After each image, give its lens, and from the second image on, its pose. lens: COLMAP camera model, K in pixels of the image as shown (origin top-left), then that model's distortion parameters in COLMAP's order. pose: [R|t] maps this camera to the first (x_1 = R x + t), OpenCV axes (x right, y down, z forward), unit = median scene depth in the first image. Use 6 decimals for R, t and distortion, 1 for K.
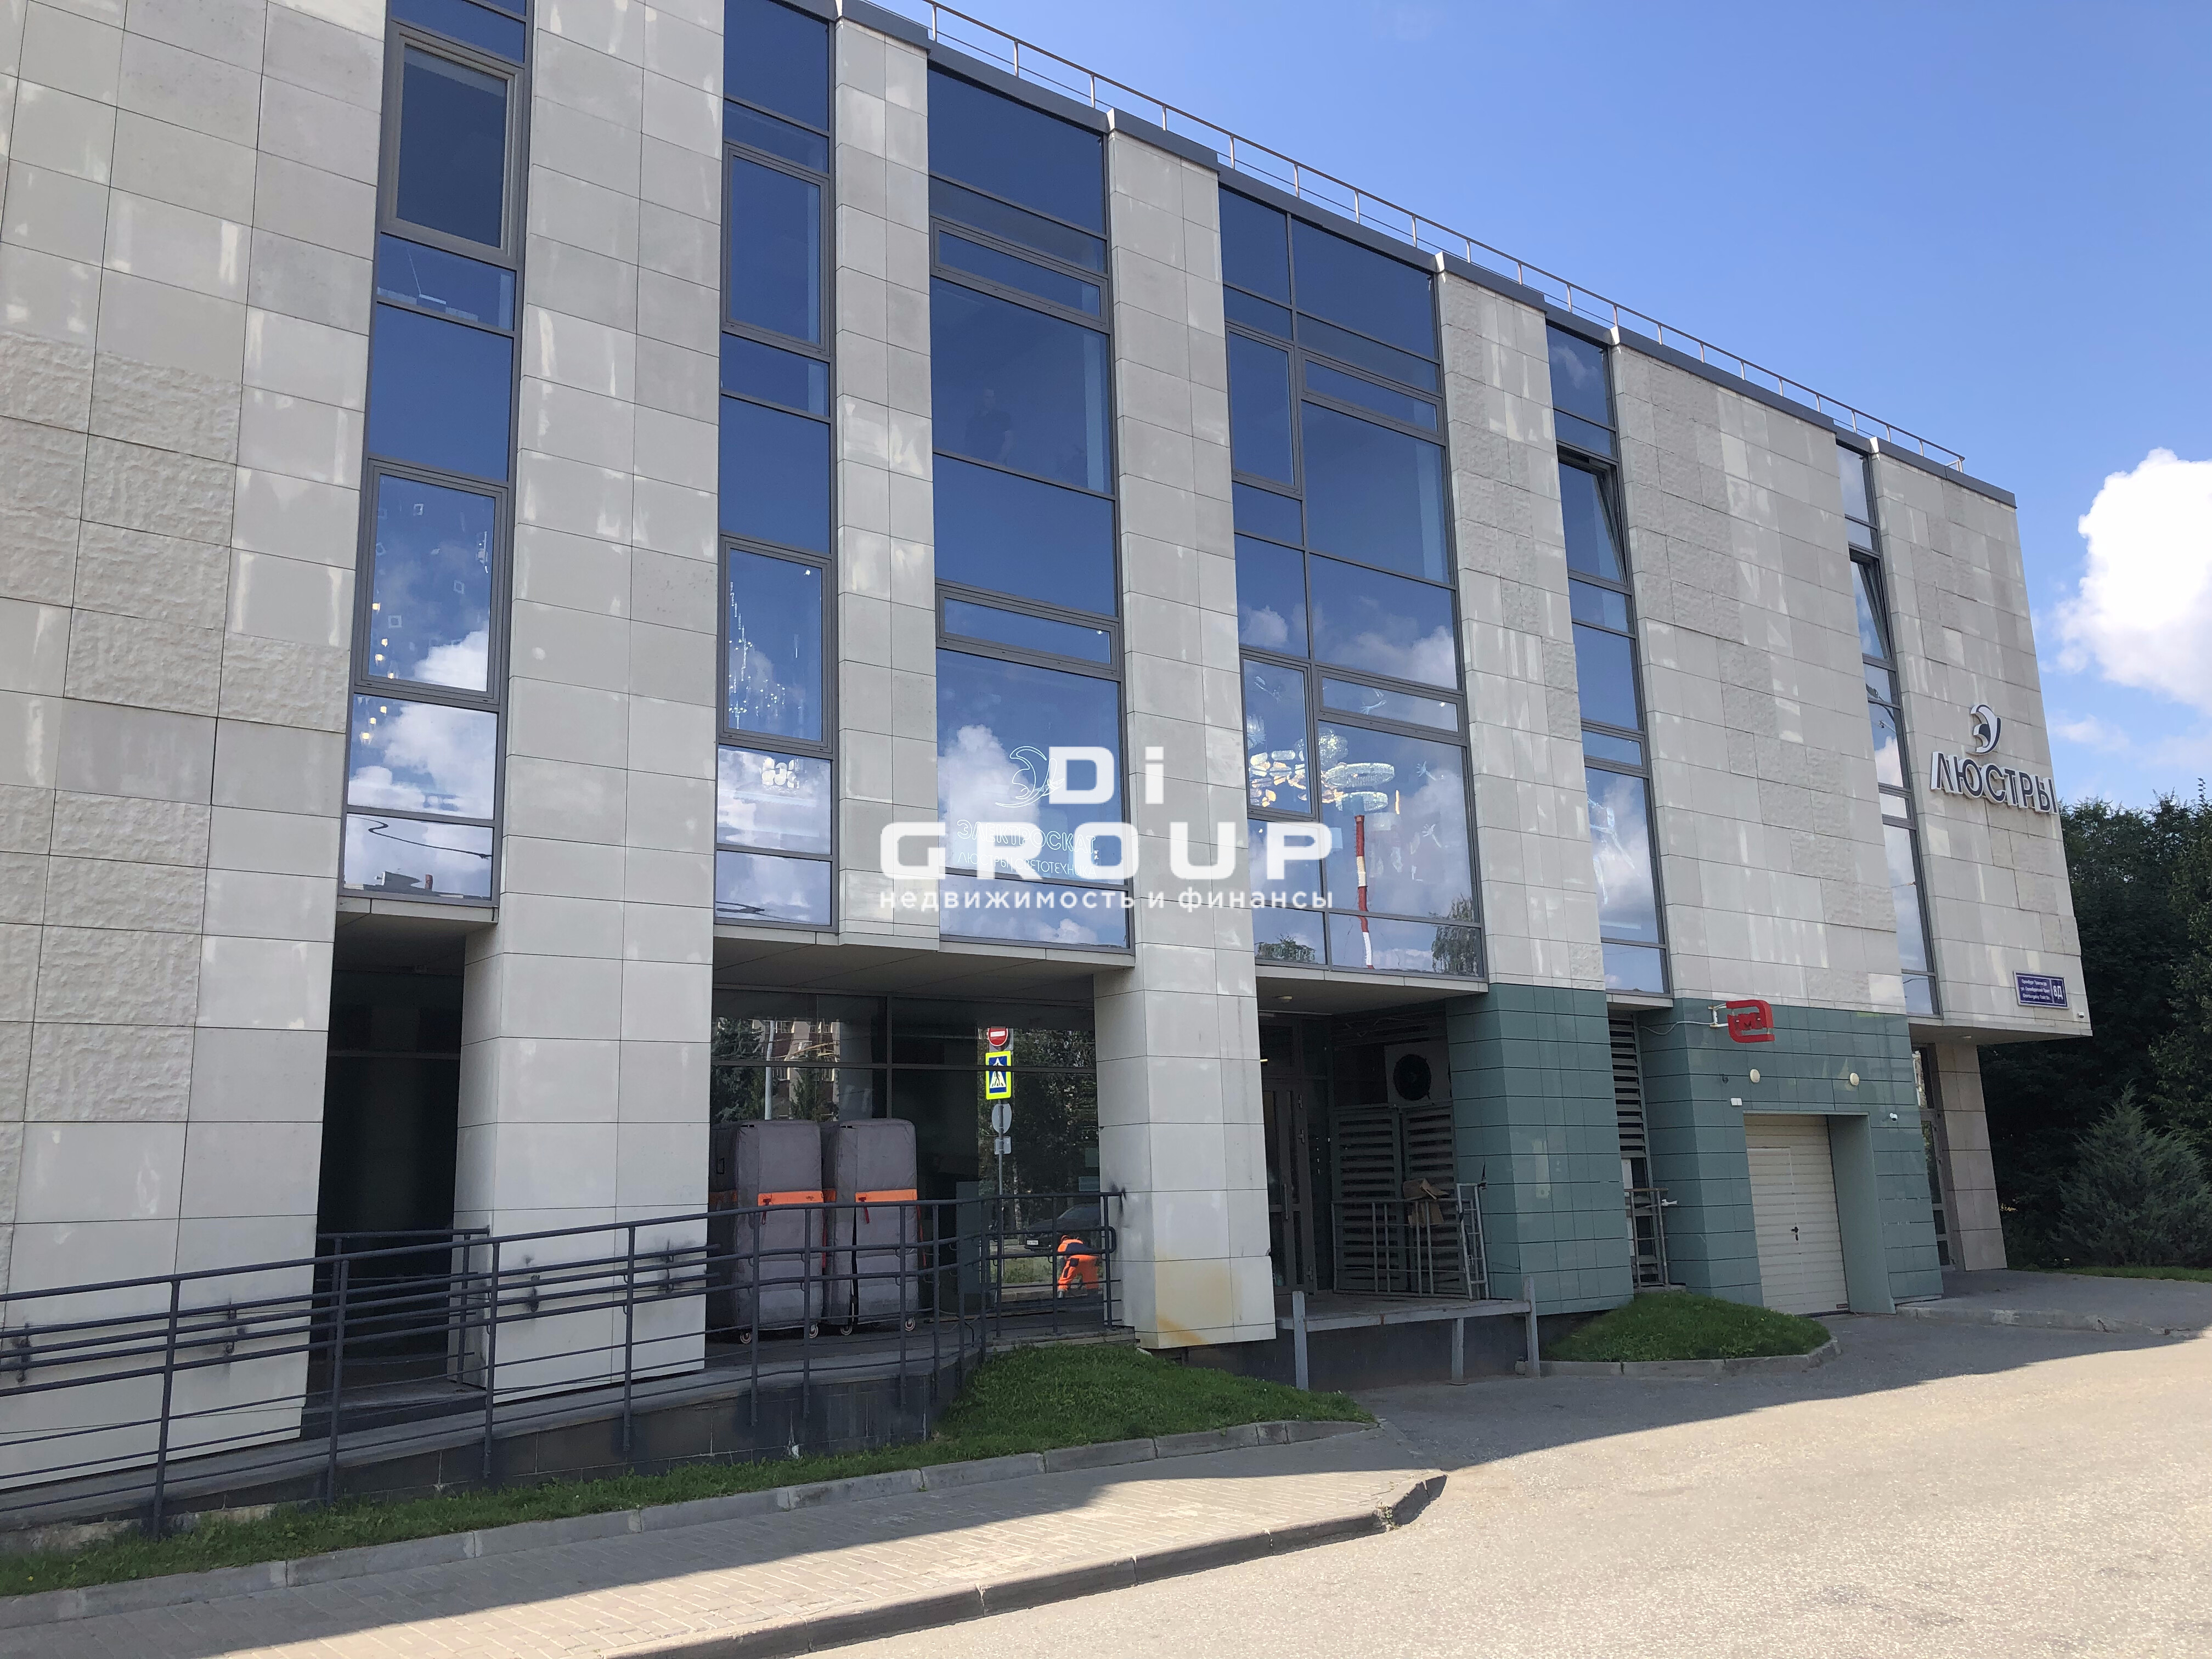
lens RADIAL K [[1811.6, 0, 1114.5], [0, 1811.6, 835.4], [0, 0, 1]] dist [0.006367, 0.002199]
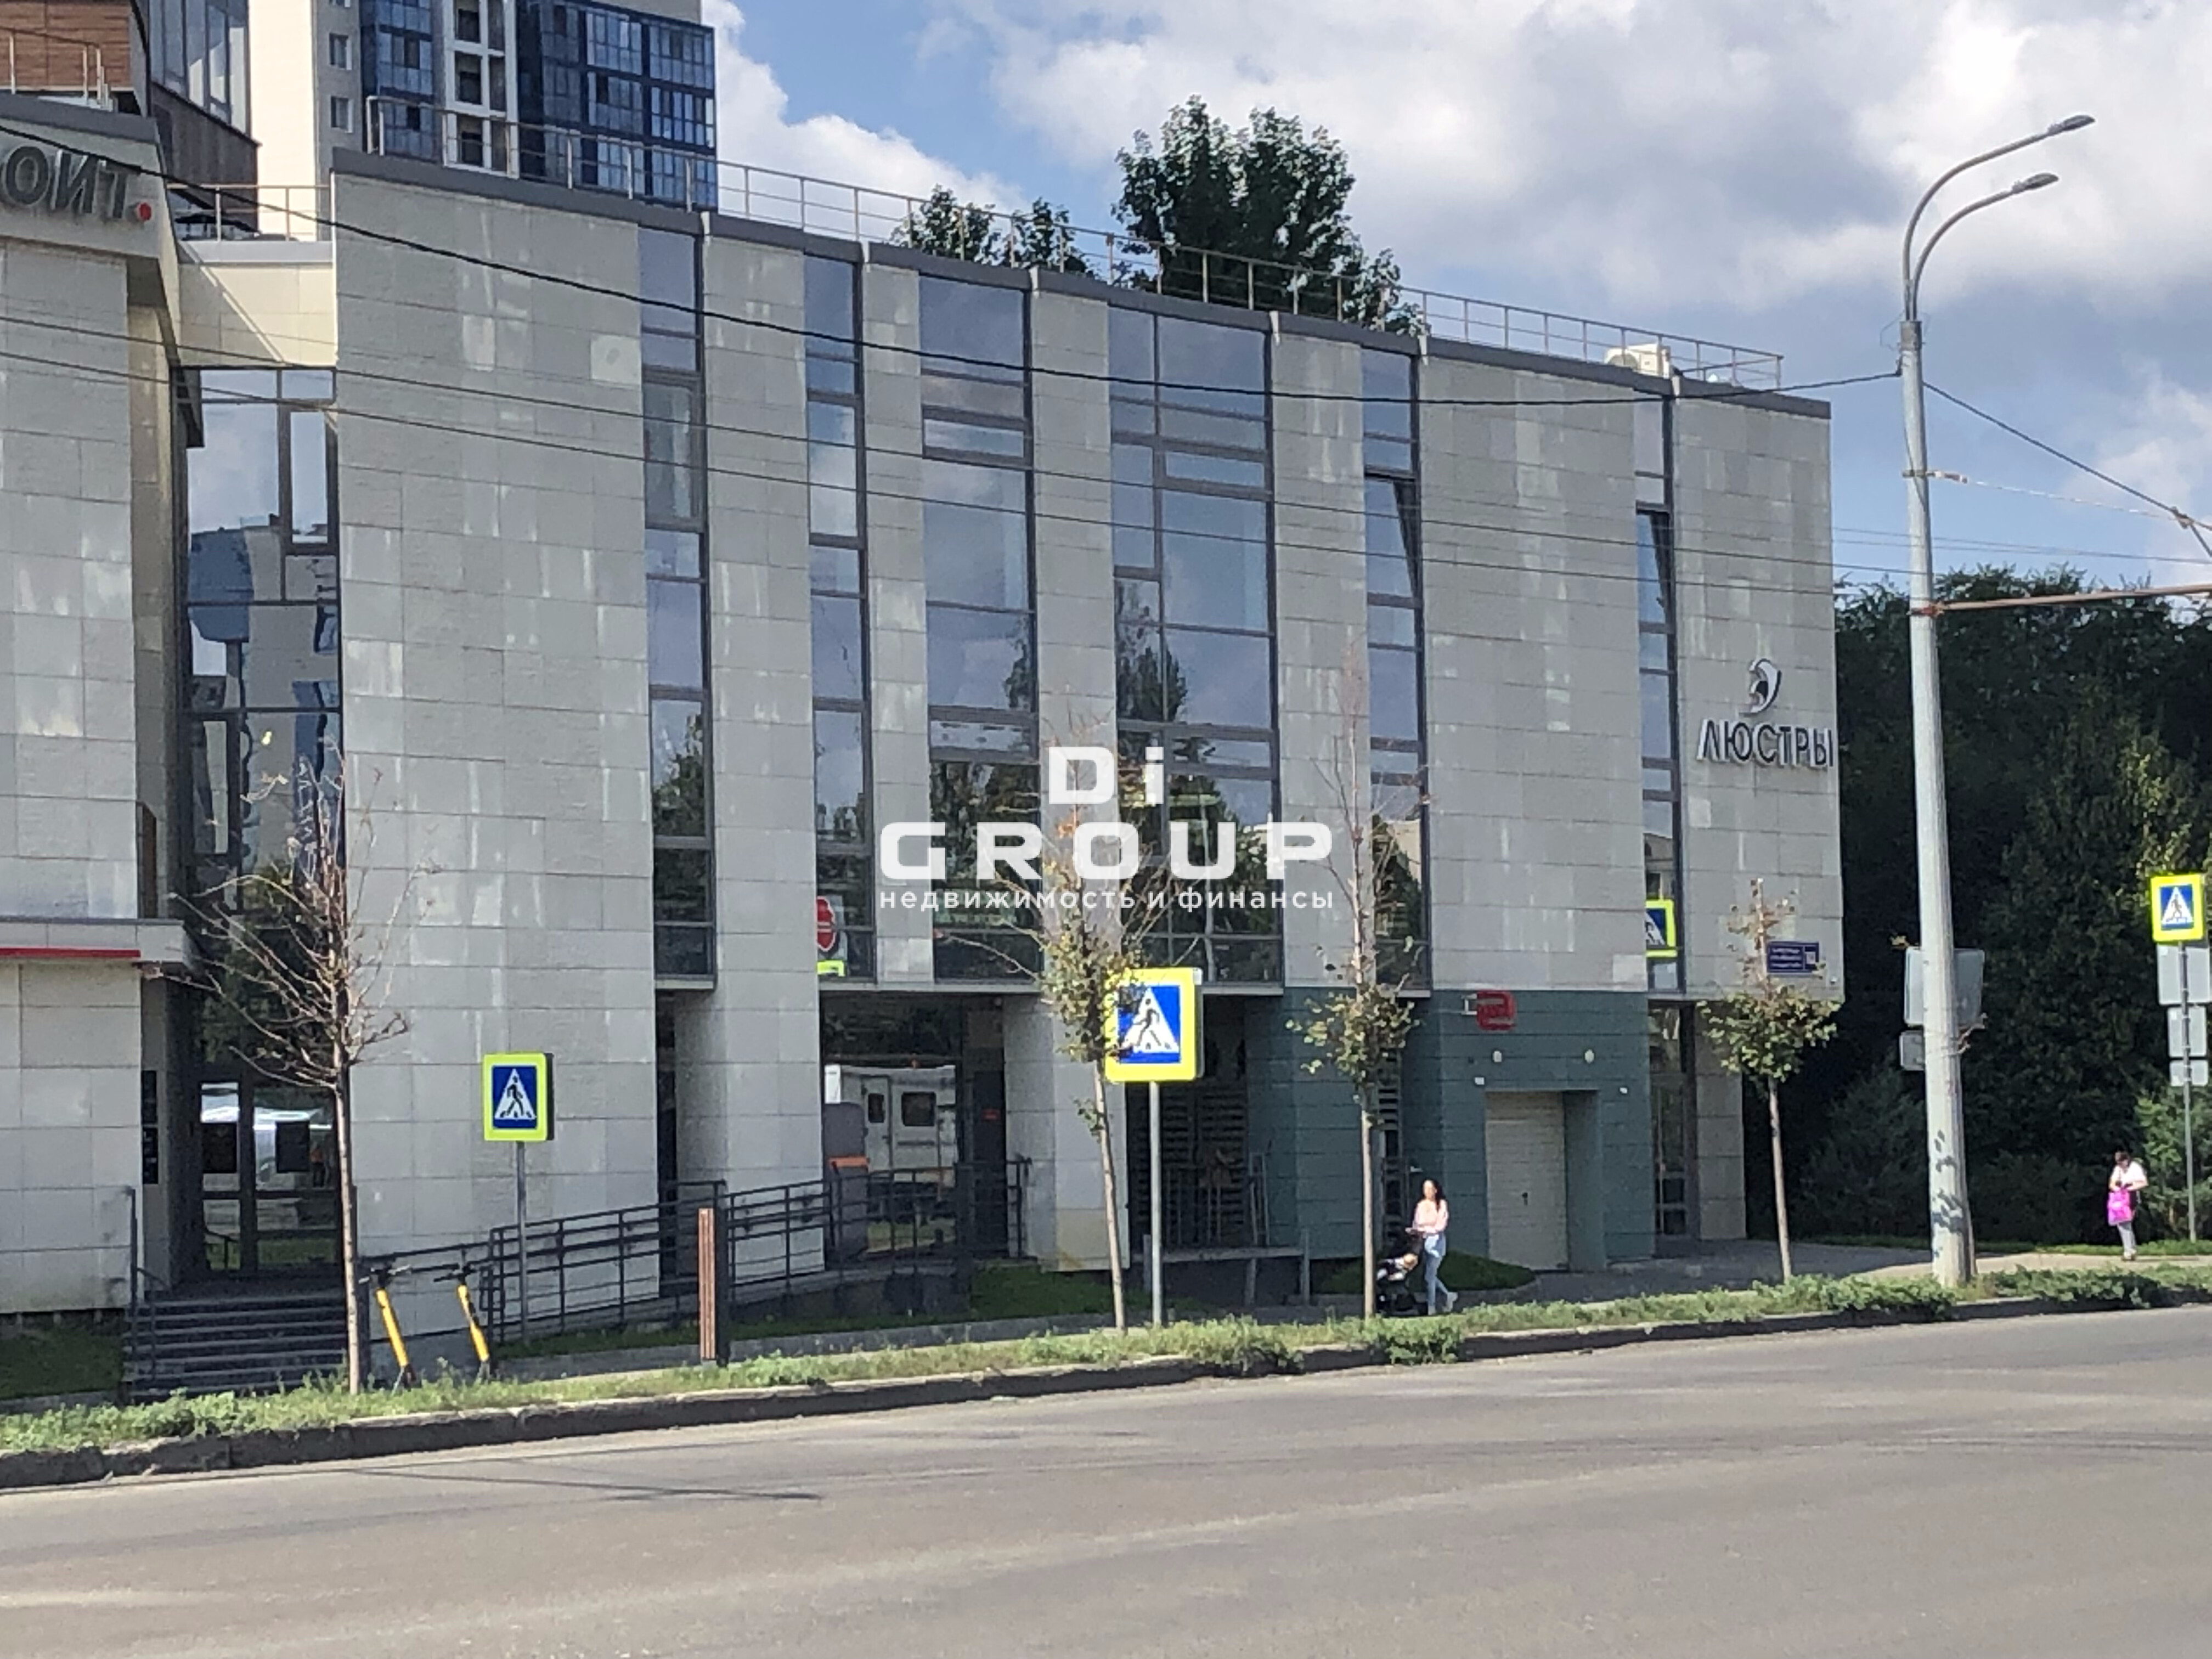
lens RADIAL K [[5681.5, 0, 1102.6], [0, 5681.5, 829.4], [0, 0, 1]] dist [-0.009576, 0.000000]
pose [[0.970196, 0.027322, 0.240775, -0.700674], [-0.062641, 0.988128, 0.140281, -0.464637], [-0.234084, -0.151182, 0.960390, -2.194539]]
